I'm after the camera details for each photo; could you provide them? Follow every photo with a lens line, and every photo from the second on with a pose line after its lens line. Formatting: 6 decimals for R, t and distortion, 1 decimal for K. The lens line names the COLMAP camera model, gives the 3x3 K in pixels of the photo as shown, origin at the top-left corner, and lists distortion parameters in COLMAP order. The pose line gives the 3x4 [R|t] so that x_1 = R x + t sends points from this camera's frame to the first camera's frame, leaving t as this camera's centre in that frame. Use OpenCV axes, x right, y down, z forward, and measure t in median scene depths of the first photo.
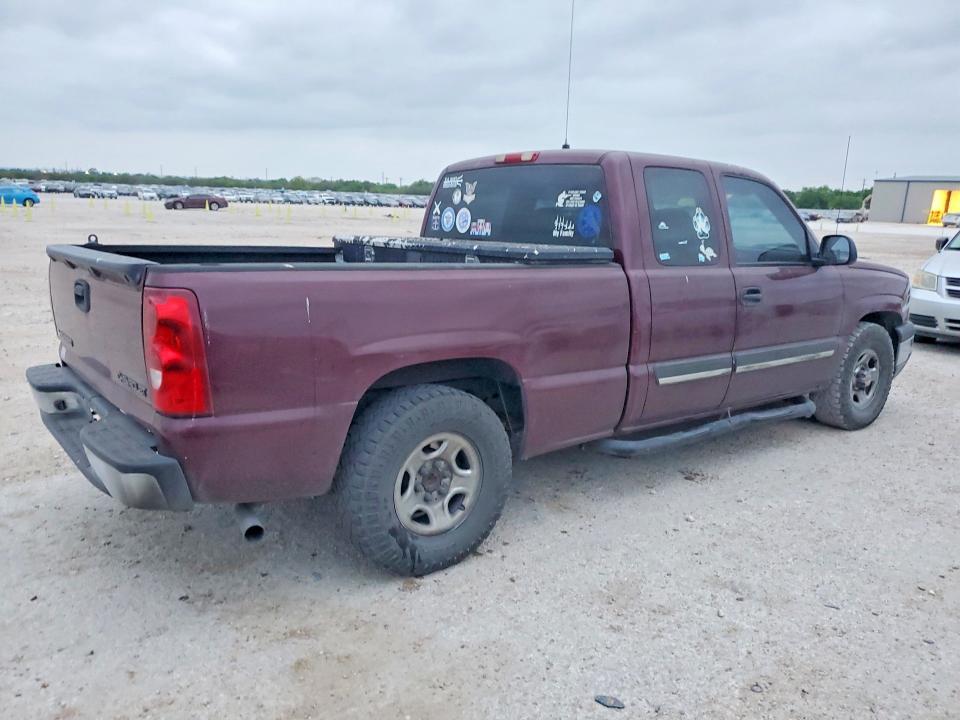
lens RADIAL K [[747.9, 0, 468.5], [0, 747.9, 376.3], [0, 0, 1]] dist [0.024956, -0.017293]
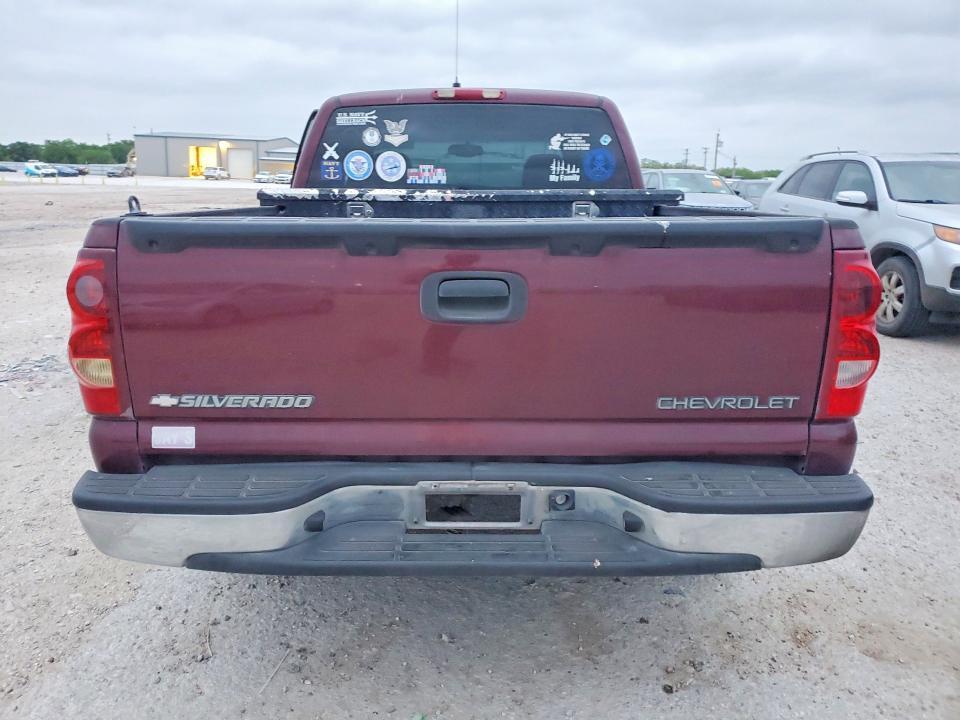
lens RADIAL K [[747.9, 0, 473.3], [0, 747.9, 356.1], [0, 0, 1]] dist [0.024956, -0.017293]
pose [[0.610548, -0.197984, 0.766833, -0.632842], [0.173376, 0.978176, 0.114509, -0.084544], [-0.772769, 0.063037, 0.631549, 0.431644]]
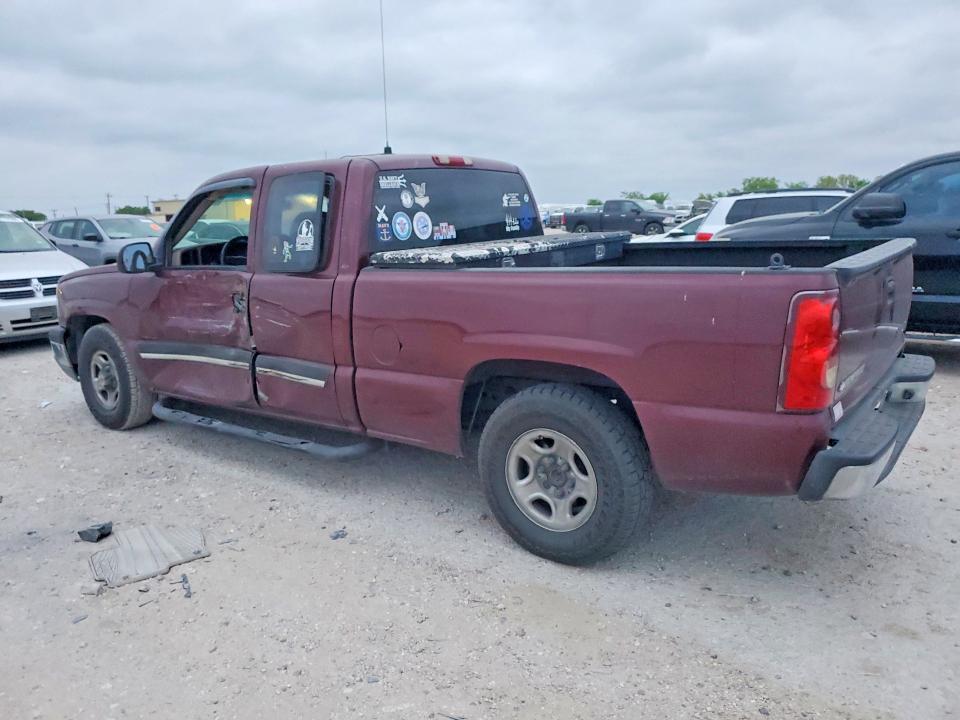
lens RADIAL K [[747.9, 0, 473.5], [0, 747.9, 354.3], [0, 0, 1]] dist [0.024956, -0.017293]
pose [[-0.275112, -0.197122, 0.940987, -0.903806], [0.230558, 0.936667, 0.263624, -0.290024], [-0.933358, 0.289478, -0.212240, 1.195741]]
